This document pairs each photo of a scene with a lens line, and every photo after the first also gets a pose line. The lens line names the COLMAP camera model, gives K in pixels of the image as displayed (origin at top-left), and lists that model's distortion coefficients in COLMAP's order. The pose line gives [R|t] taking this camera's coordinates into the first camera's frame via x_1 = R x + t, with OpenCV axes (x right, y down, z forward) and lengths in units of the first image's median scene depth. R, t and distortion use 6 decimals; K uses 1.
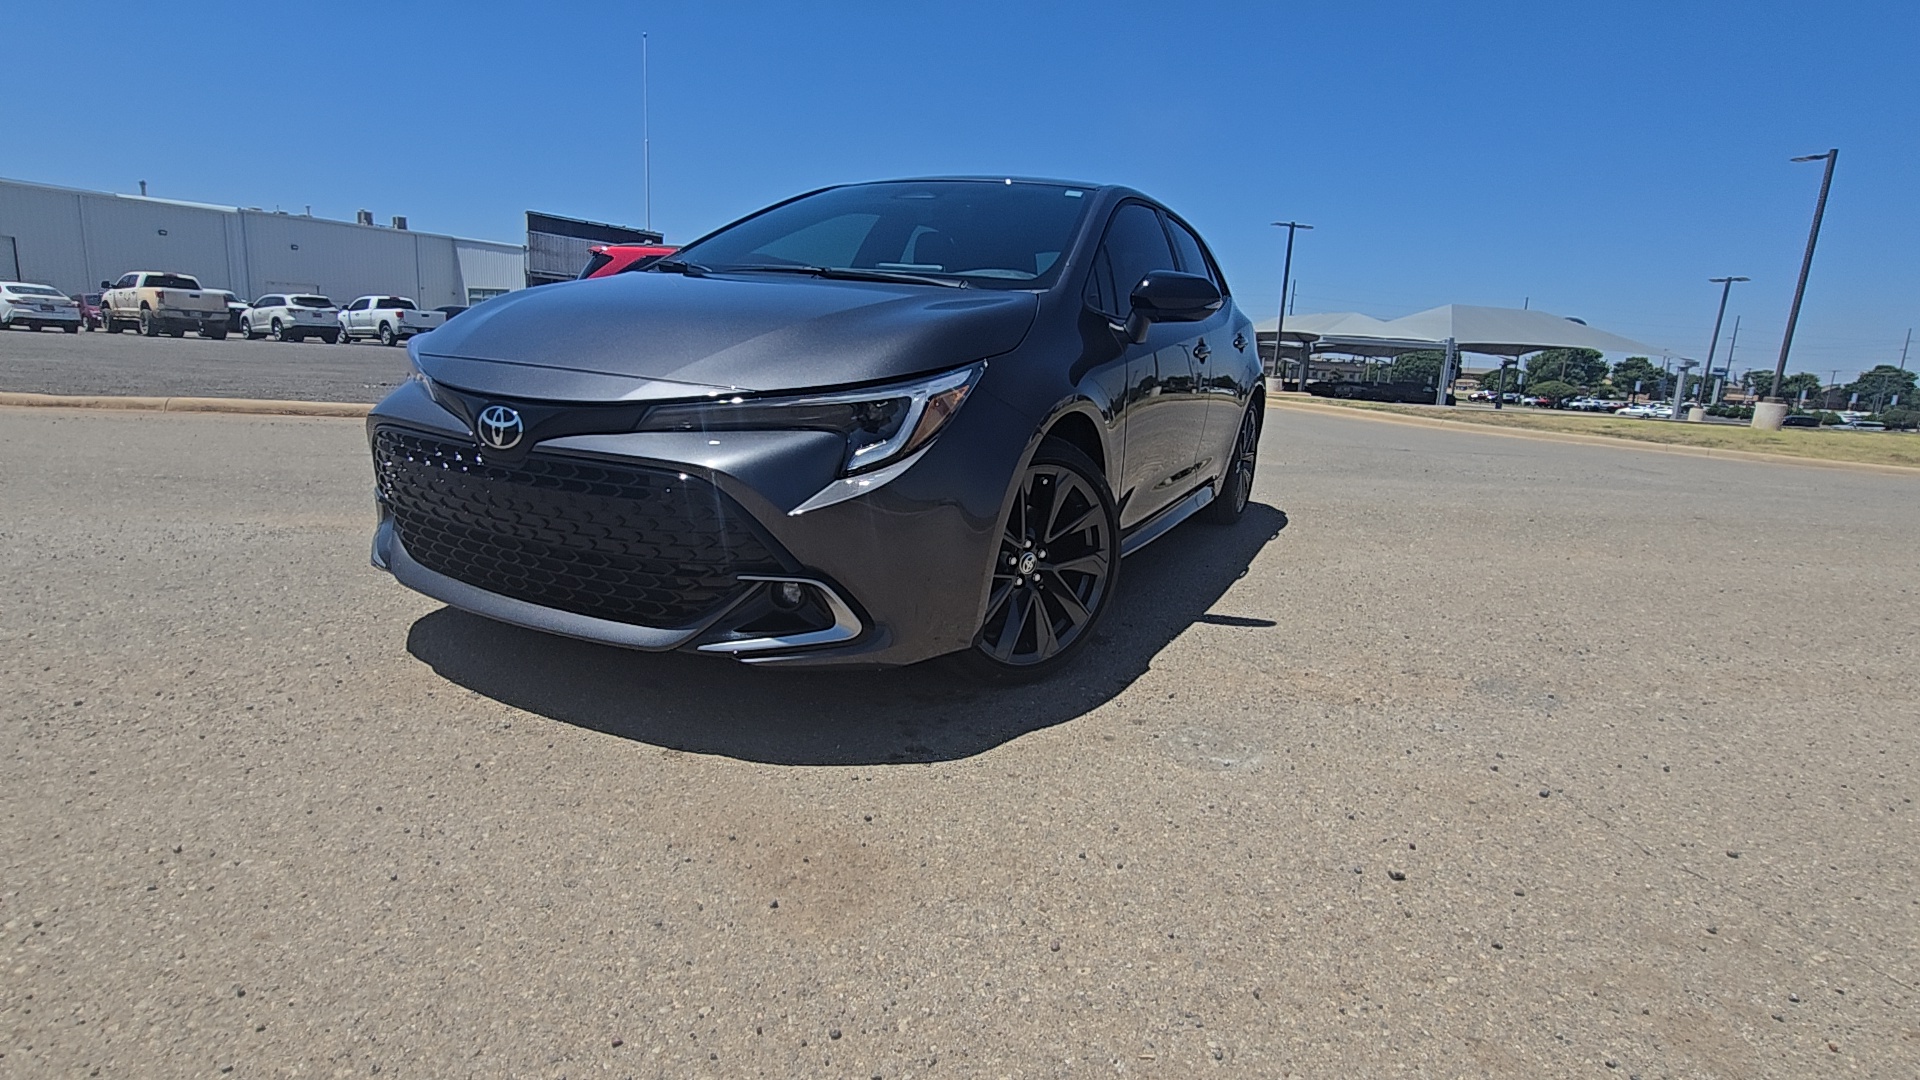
lens RADIAL K [[967.5, 0, 946.7], [0, 967.5, 585.4], [0, 0, 1]] dist [-0.003785, 0.001223]
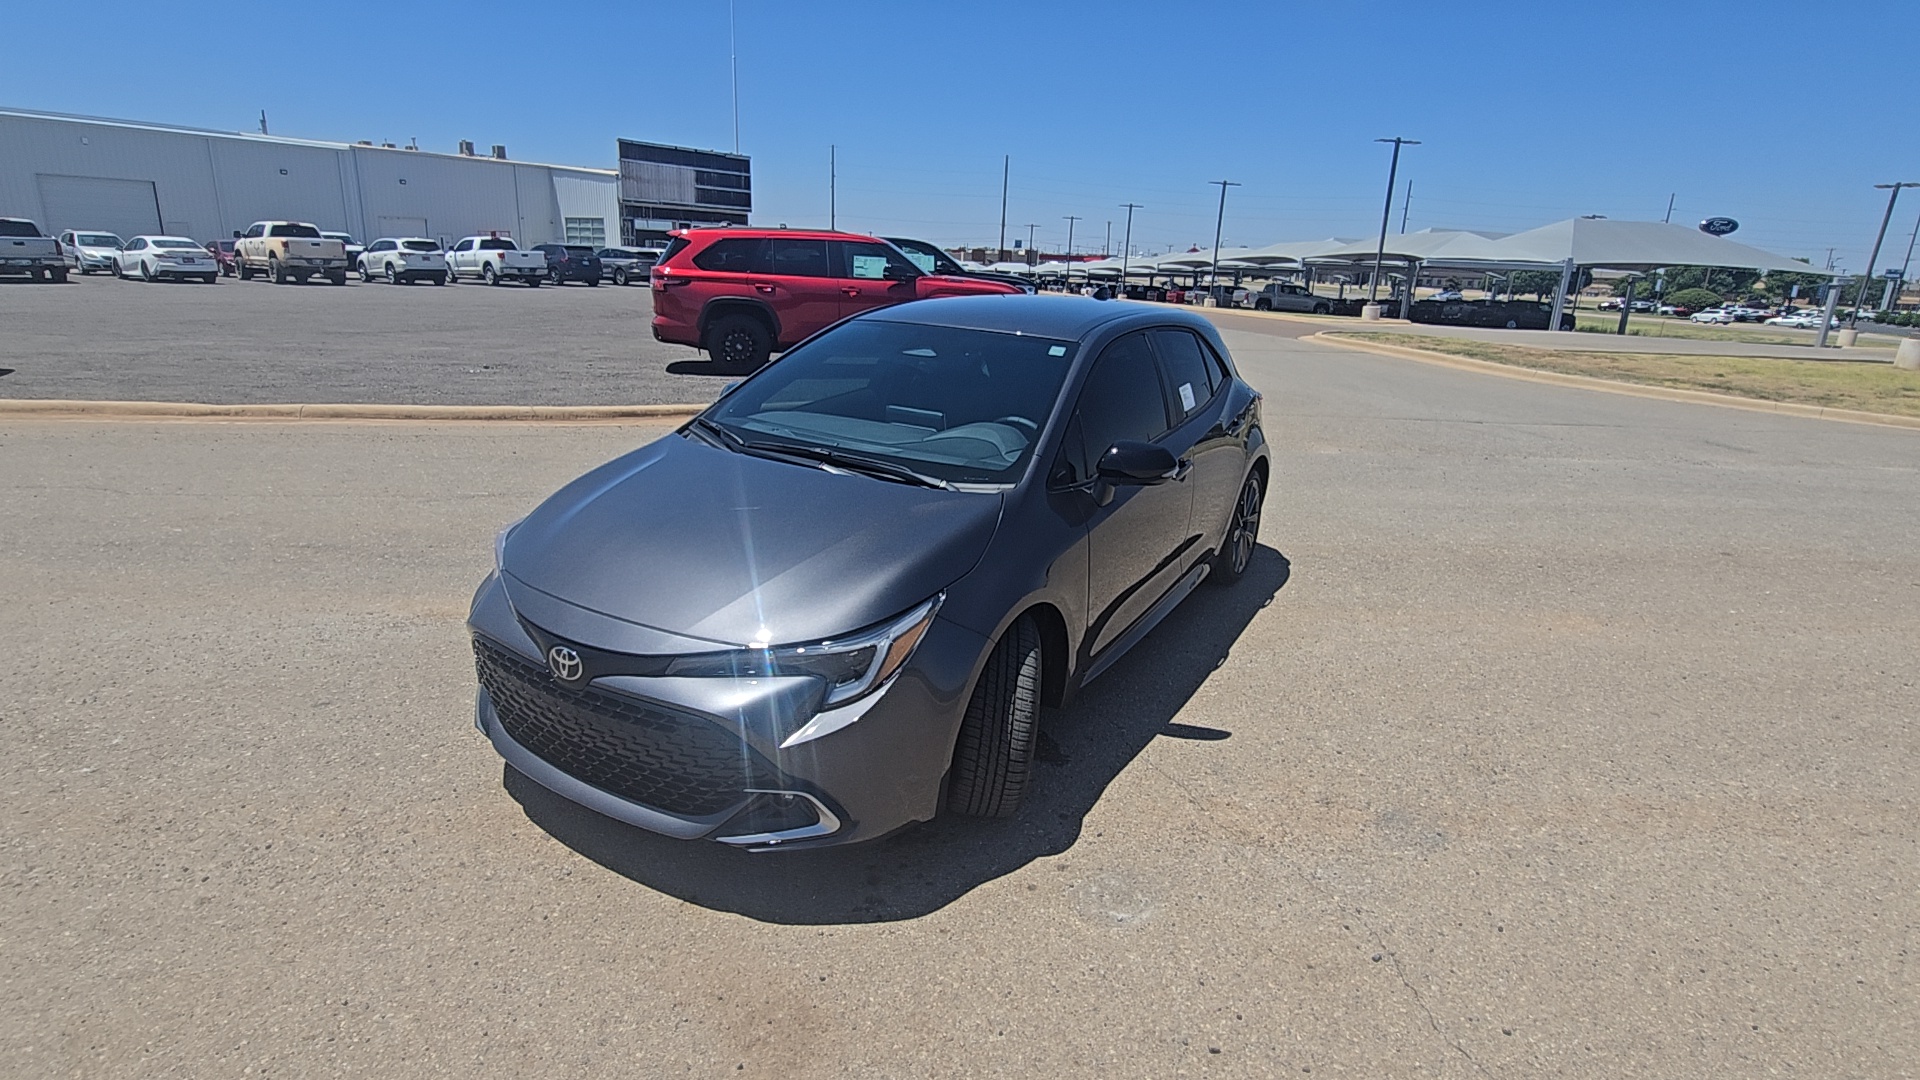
lens RADIAL K [[967.5, 0, 947.2], [0, 967.5, 579.6], [0, 0, 1]] dist [-0.003785, 0.001223]
pose [[0.995663, 0.011600, -0.092309, 0.069519], [-0.003834, 0.996470, 0.083863, -0.144028], [0.092956, -0.083145, 0.992192, -0.093775]]
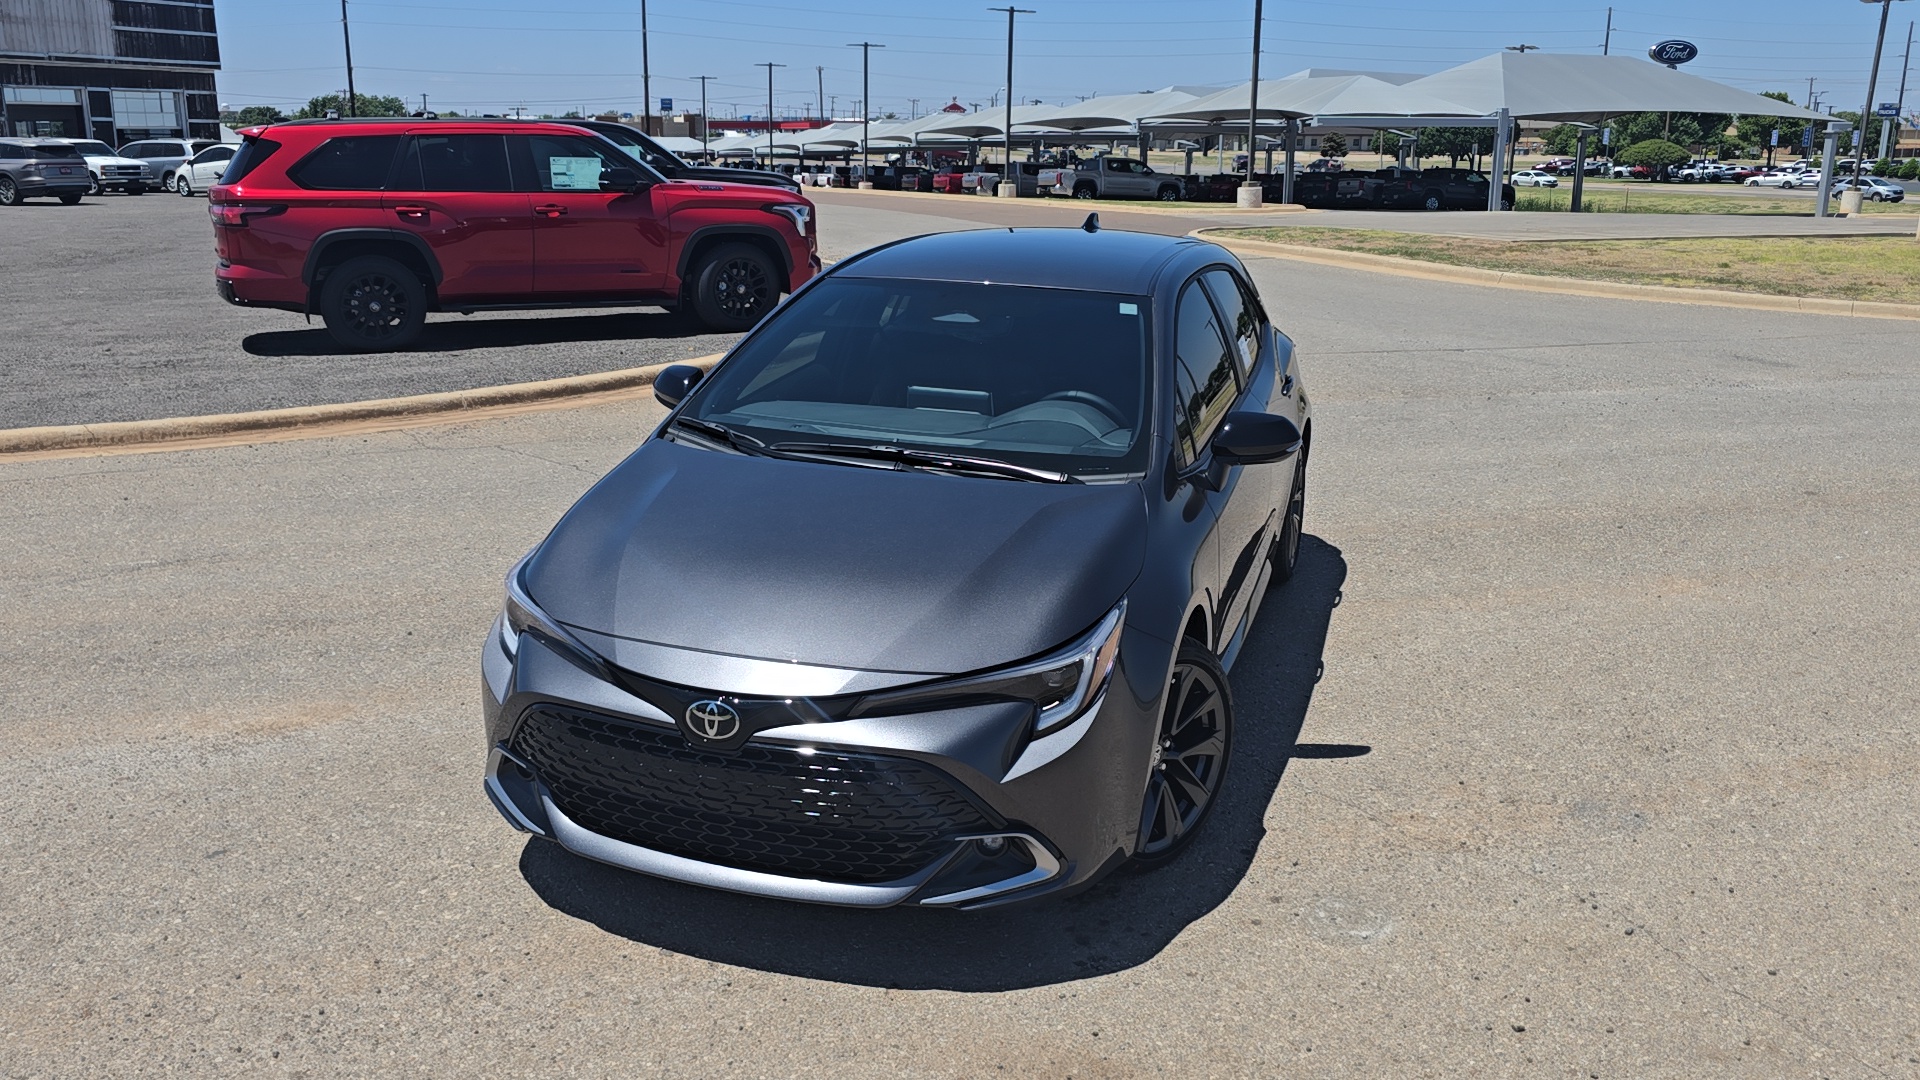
lens RADIAL K [[1603.6, 0, 949.0], [0, 1603.6, 585.6], [0, 0, 1]] dist [-0.011788, 0.020214]
pose [[0.987450, -0.089550, 0.130088, -0.156870], [0.083282, 0.995123, 0.052863, -0.143767], [-0.134188, -0.041366, 0.990092, -0.303696]]
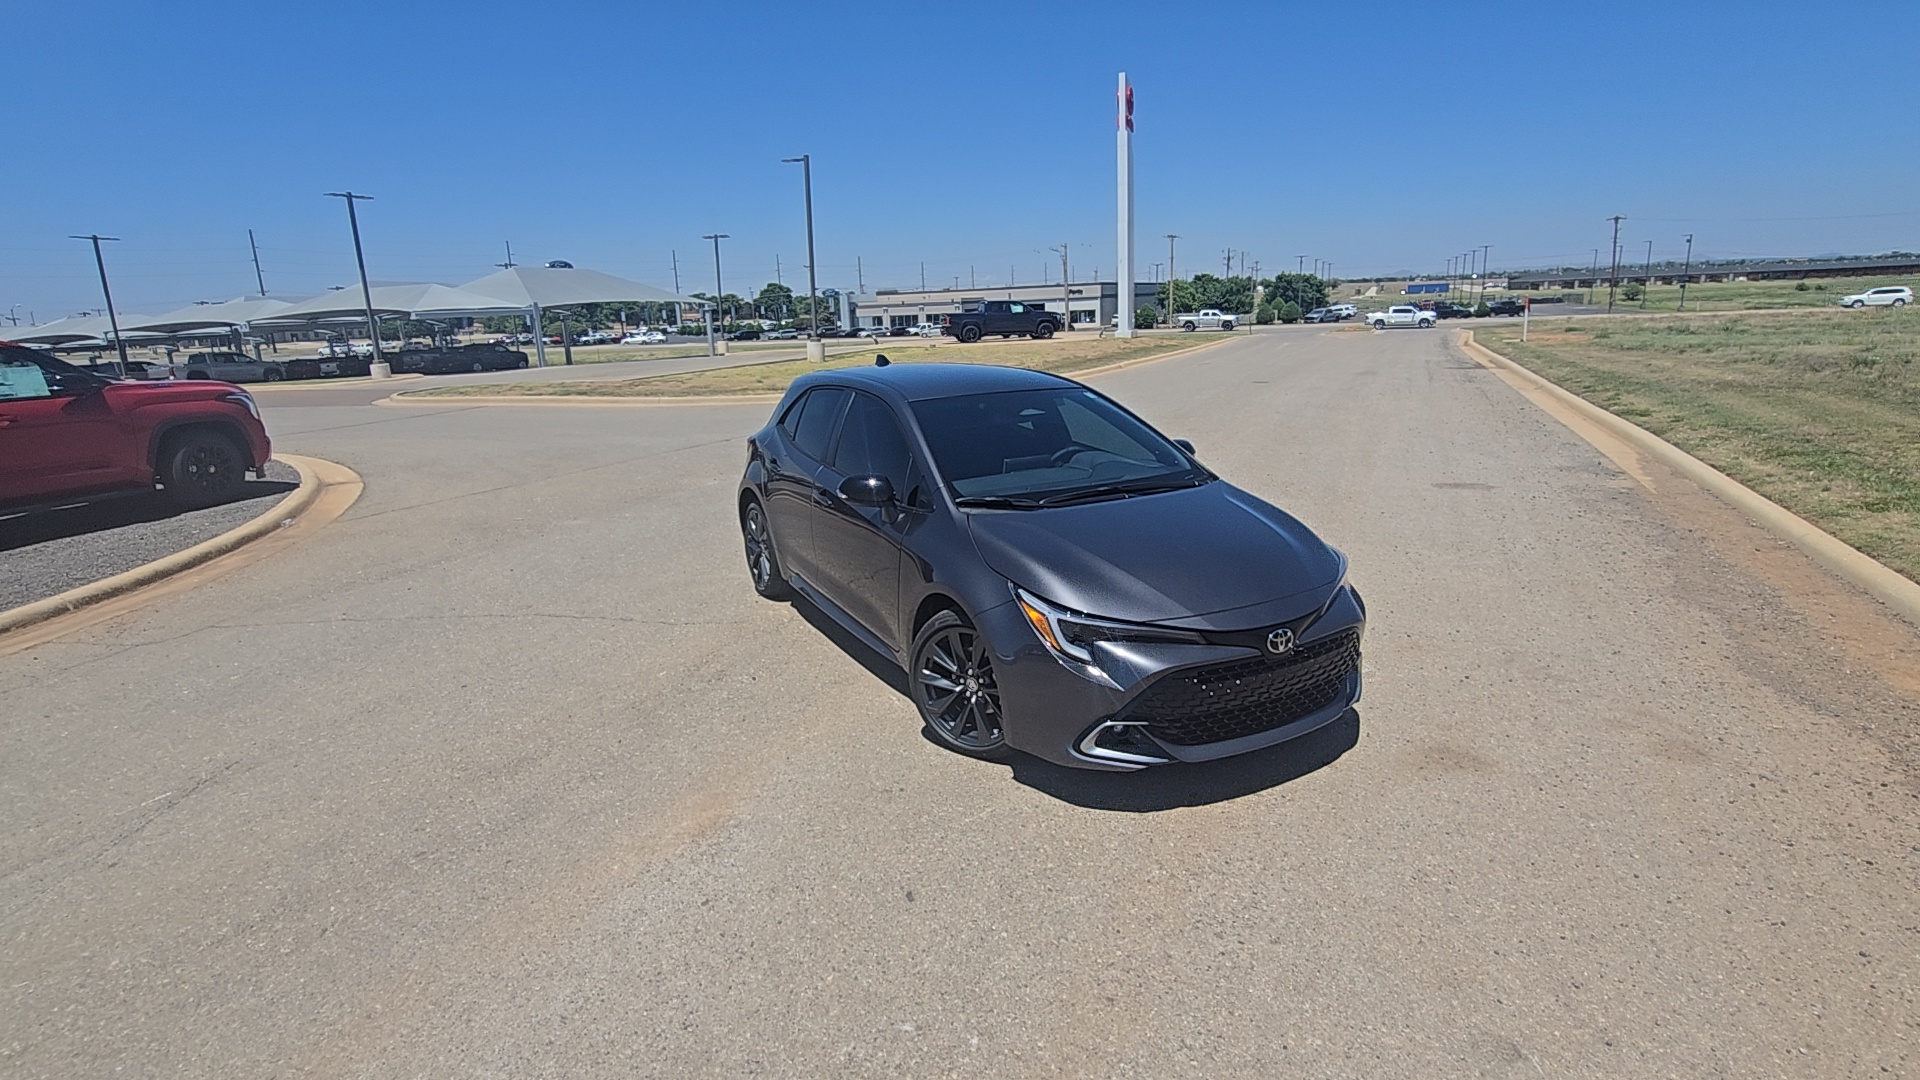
lens RADIAL K [[967.5, 0, 956.9], [0, 967.5, 593.6], [0, 0, 1]] dist [-0.003785, 0.001223]
pose [[0.567433, -0.312107, 0.761977, -0.802118], [0.259525, 0.946005, 0.194221, -0.282201], [-0.781452, 0.087545, 0.617794, 0.125372]]
